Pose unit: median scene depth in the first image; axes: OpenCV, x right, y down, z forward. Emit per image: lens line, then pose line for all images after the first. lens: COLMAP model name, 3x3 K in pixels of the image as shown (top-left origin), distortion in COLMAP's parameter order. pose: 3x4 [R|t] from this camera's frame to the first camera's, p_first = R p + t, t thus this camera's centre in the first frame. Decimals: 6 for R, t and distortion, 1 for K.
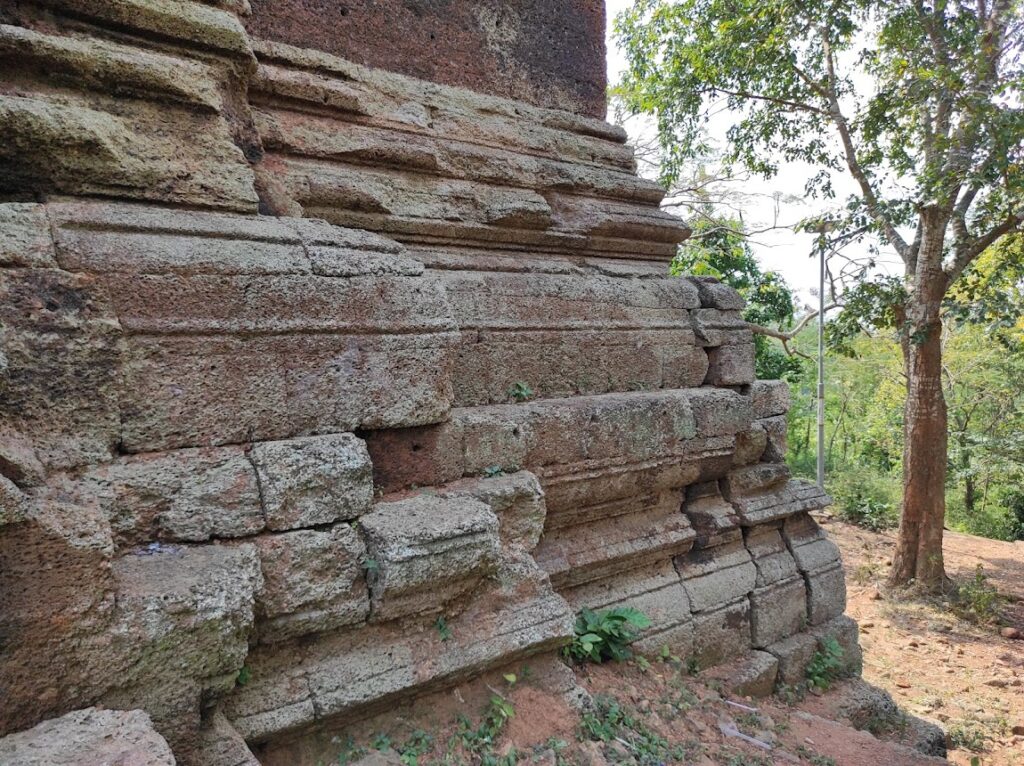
lens RADIAL K [[753.3, 0, 512.0], [0, 753.3, 383.0], [0, 0, 1]] dist [0.000936, 0.000344]
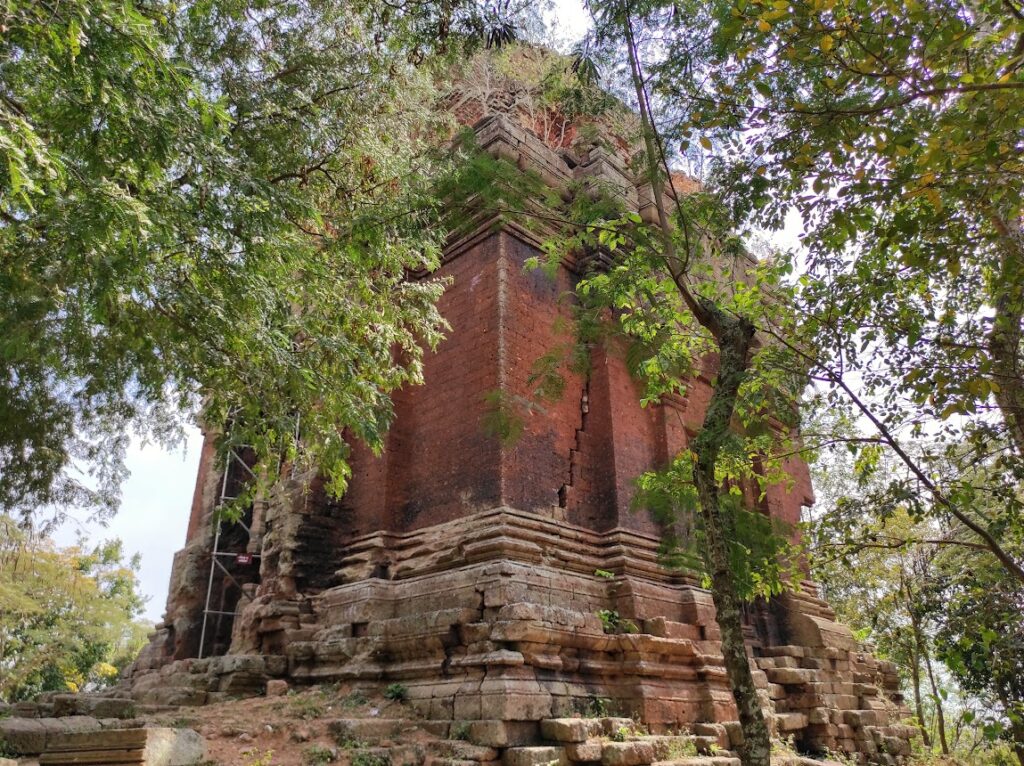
lens RADIAL K [[753.3, 0, 512.0], [0, 753.3, 383.0], [0, 0, 1]] dist [0.000936, 0.000344]
pose [[0.130546, -0.413764, -0.900976, 3.357244], [-0.055343, 0.904294, -0.423307, 0.447735], [0.989896, 0.105124, 0.095152, 0.981411]]
